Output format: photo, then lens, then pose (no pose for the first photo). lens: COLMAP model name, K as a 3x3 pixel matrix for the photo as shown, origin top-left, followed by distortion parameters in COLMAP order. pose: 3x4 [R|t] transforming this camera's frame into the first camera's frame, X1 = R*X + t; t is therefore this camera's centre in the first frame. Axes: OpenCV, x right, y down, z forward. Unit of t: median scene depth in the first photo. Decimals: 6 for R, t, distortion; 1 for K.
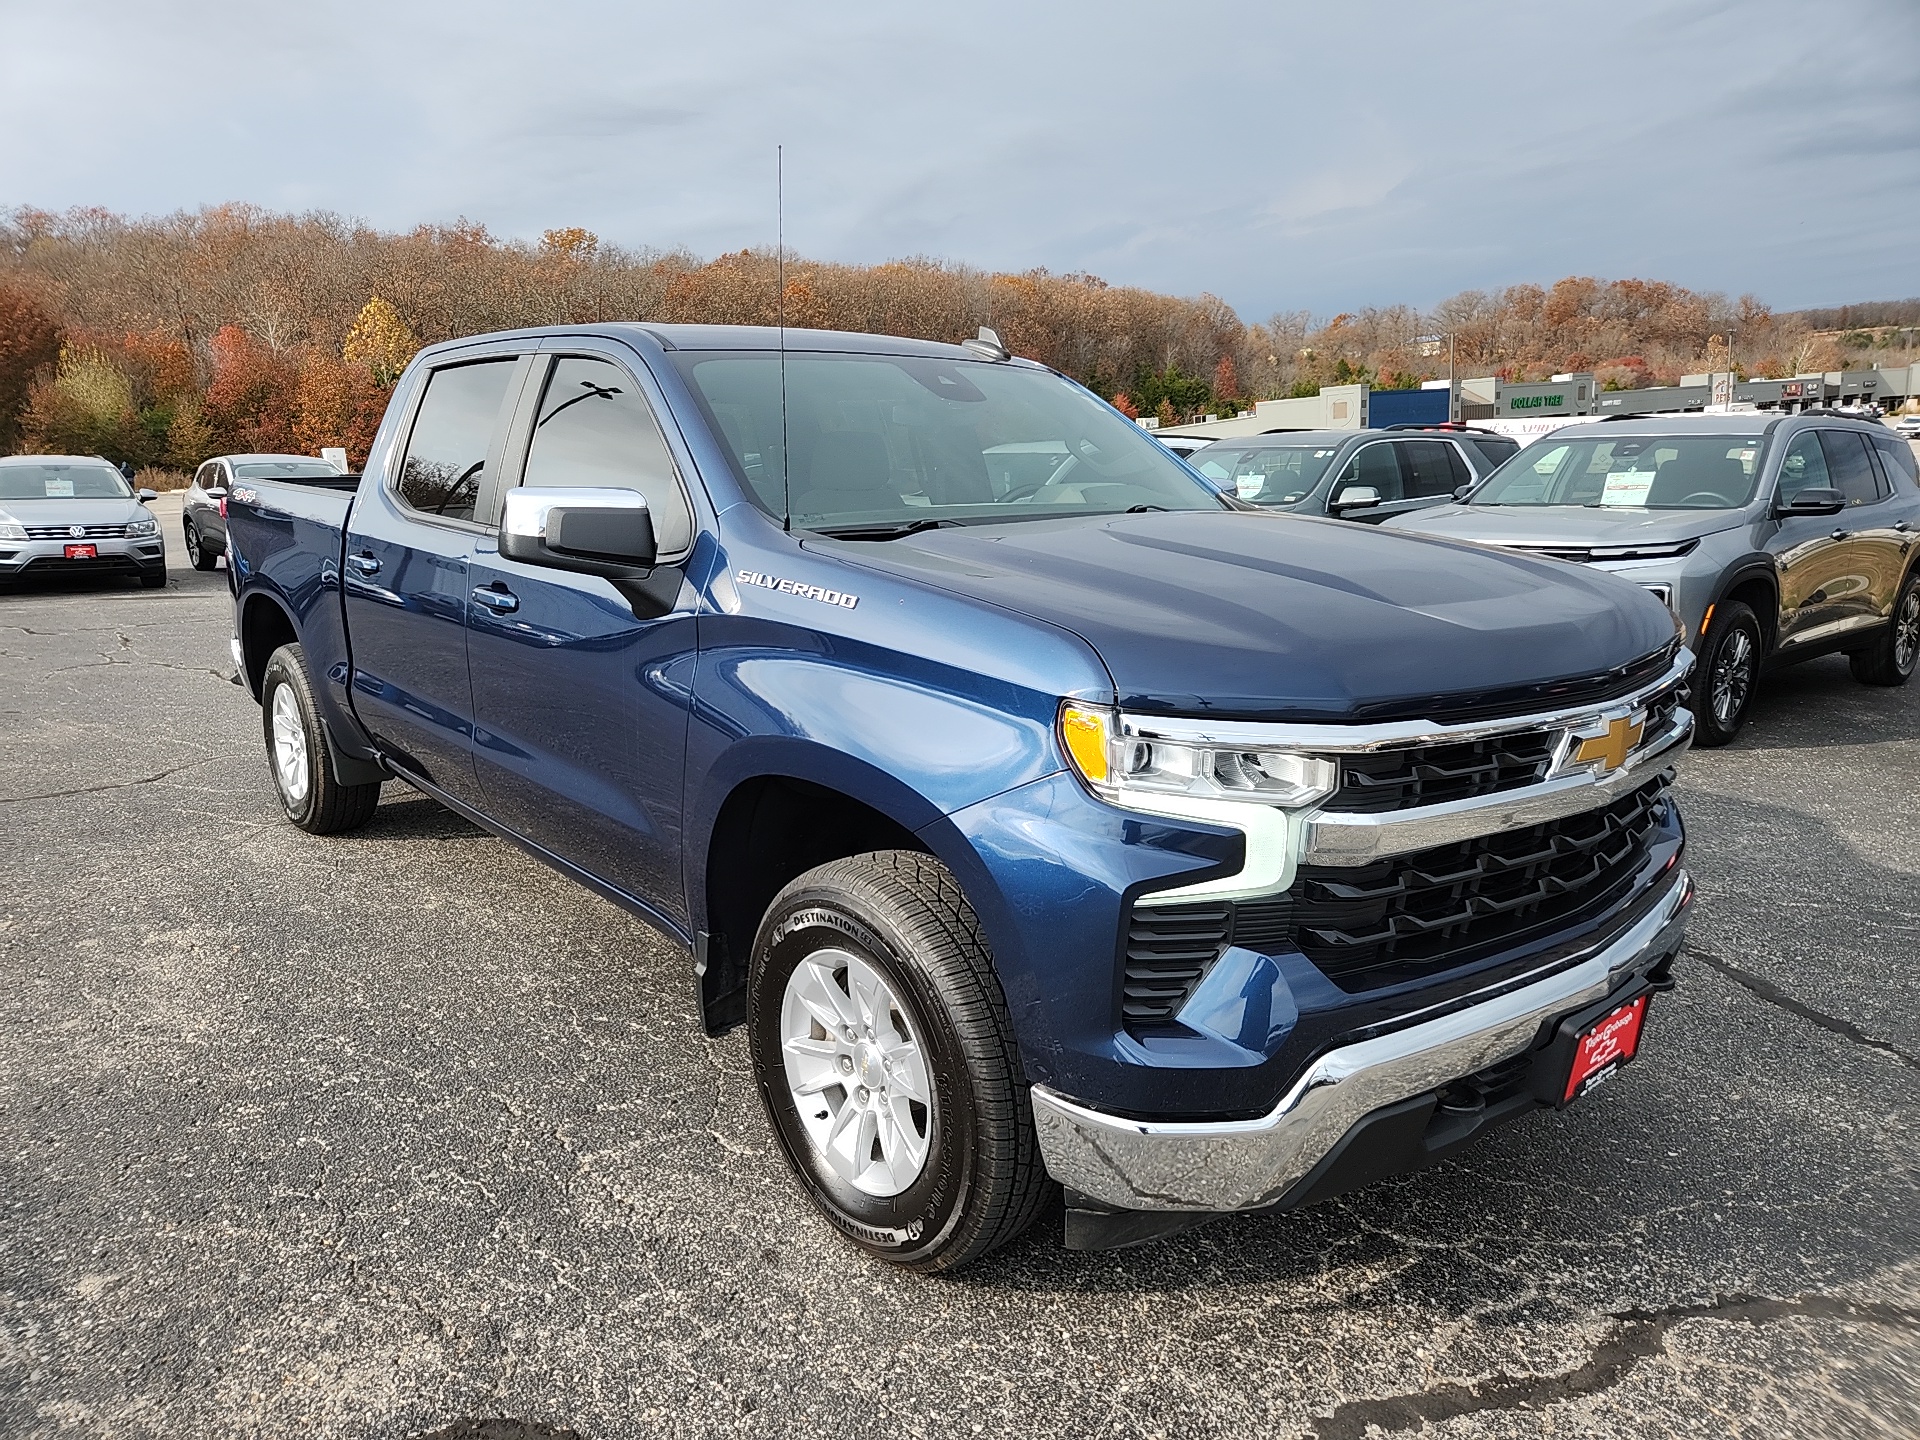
lens RADIAL K [[1049.4, 0, 957.8], [0, 1049.4, 763.4], [0, 0, 1]] dist [0.018886, 0.000505]
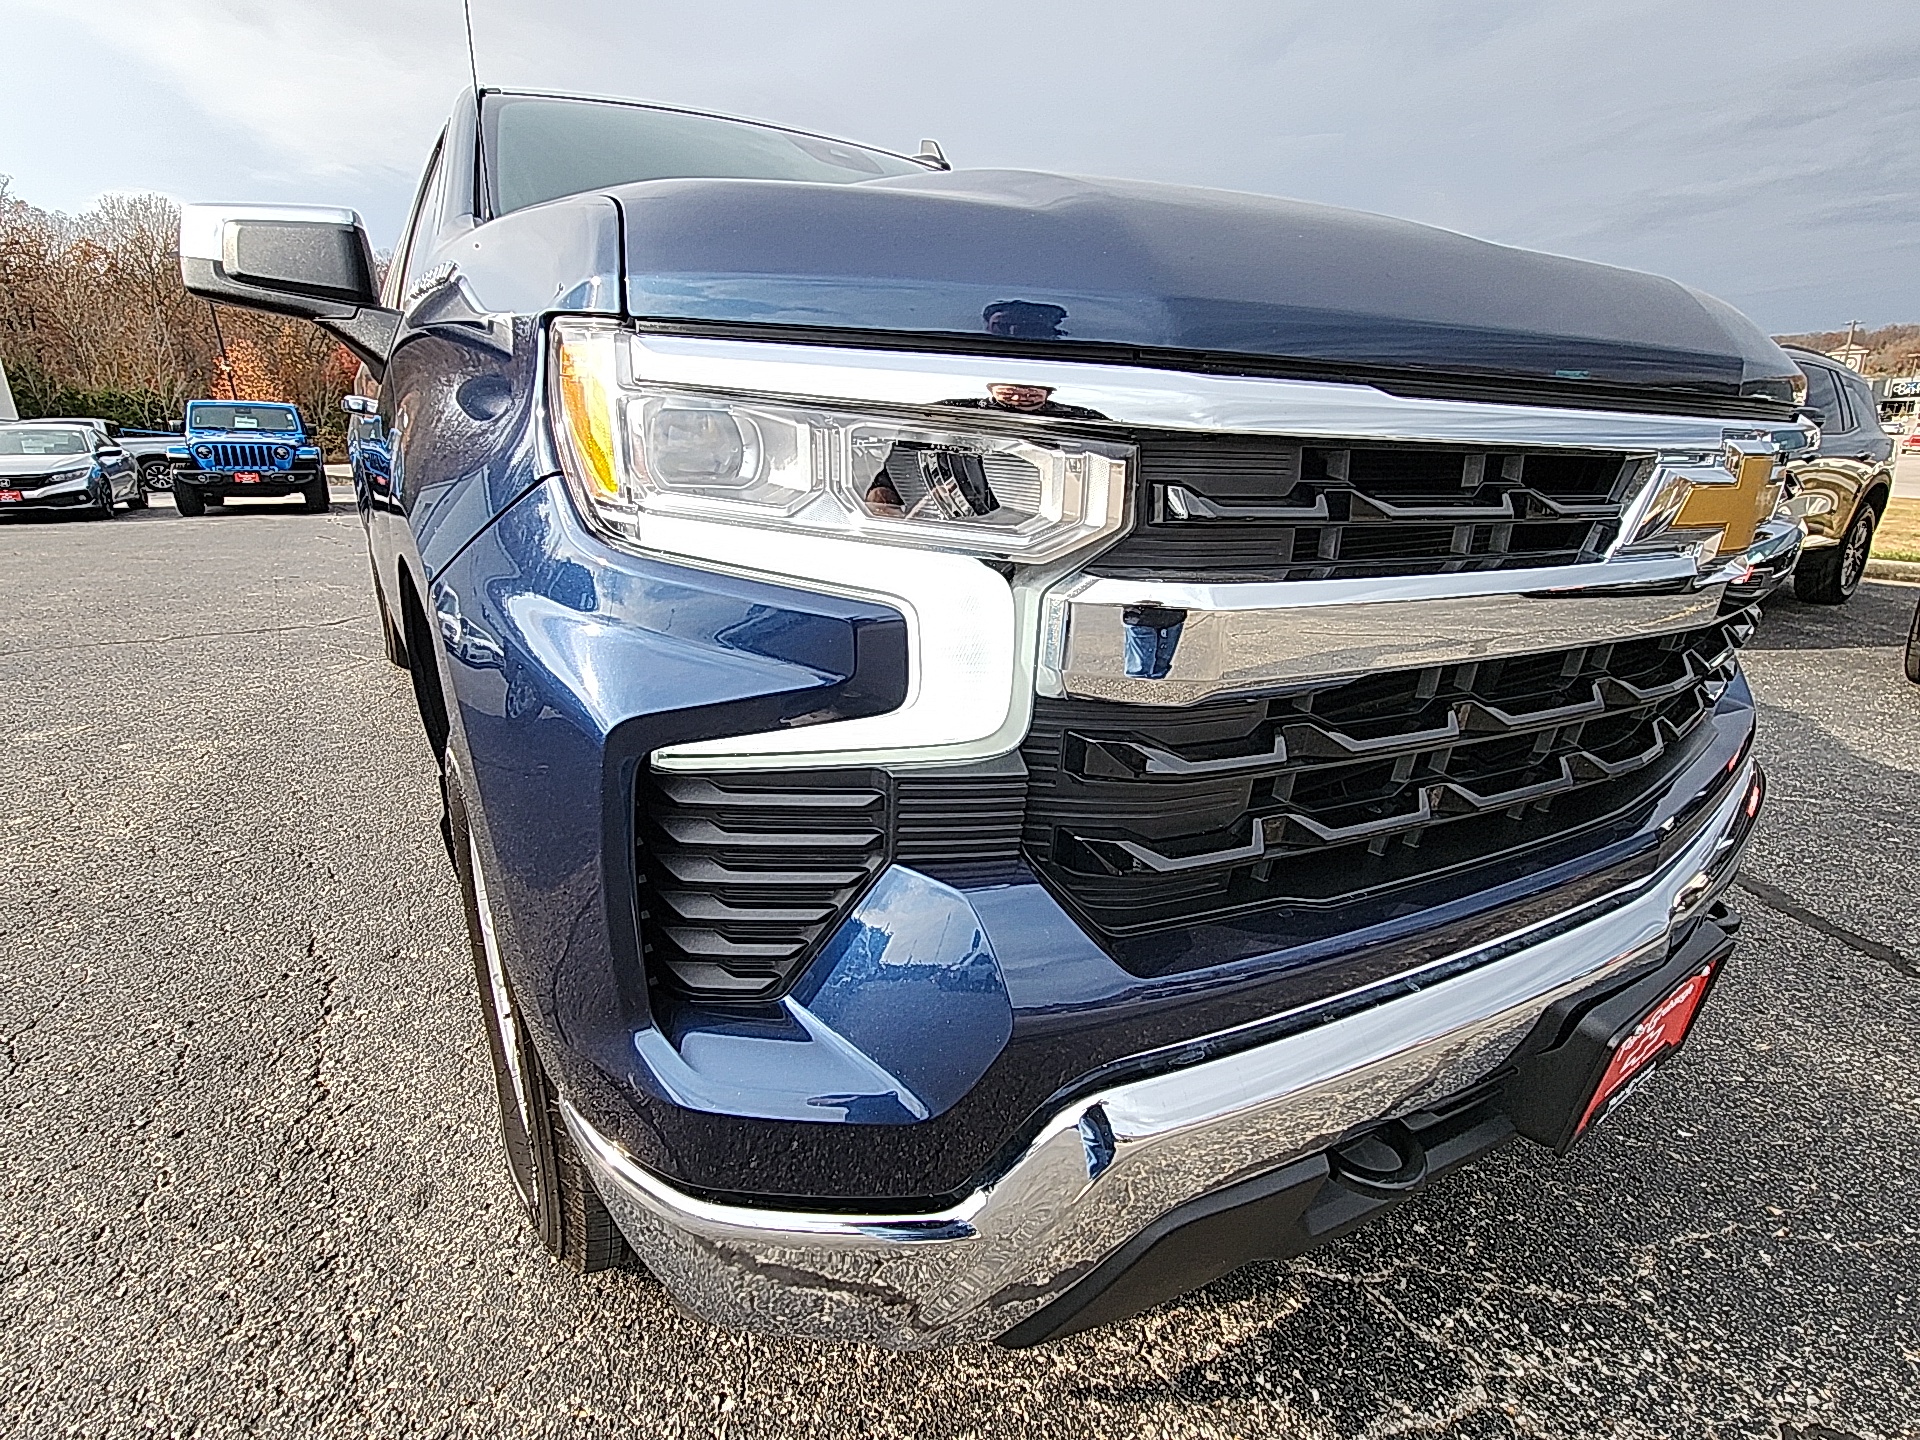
lens RADIAL K [[772.4, 0, 956.0], [0, 772.4, 701.1], [0, 0, 1]] dist [-0.000883, -0.000401]
pose [[0.993854, 0.044468, -0.101376, 0.261346], [-0.037816, 0.997061, 0.066622, 0.062626], [0.104041, -0.062379, 0.992615, 0.539513]]
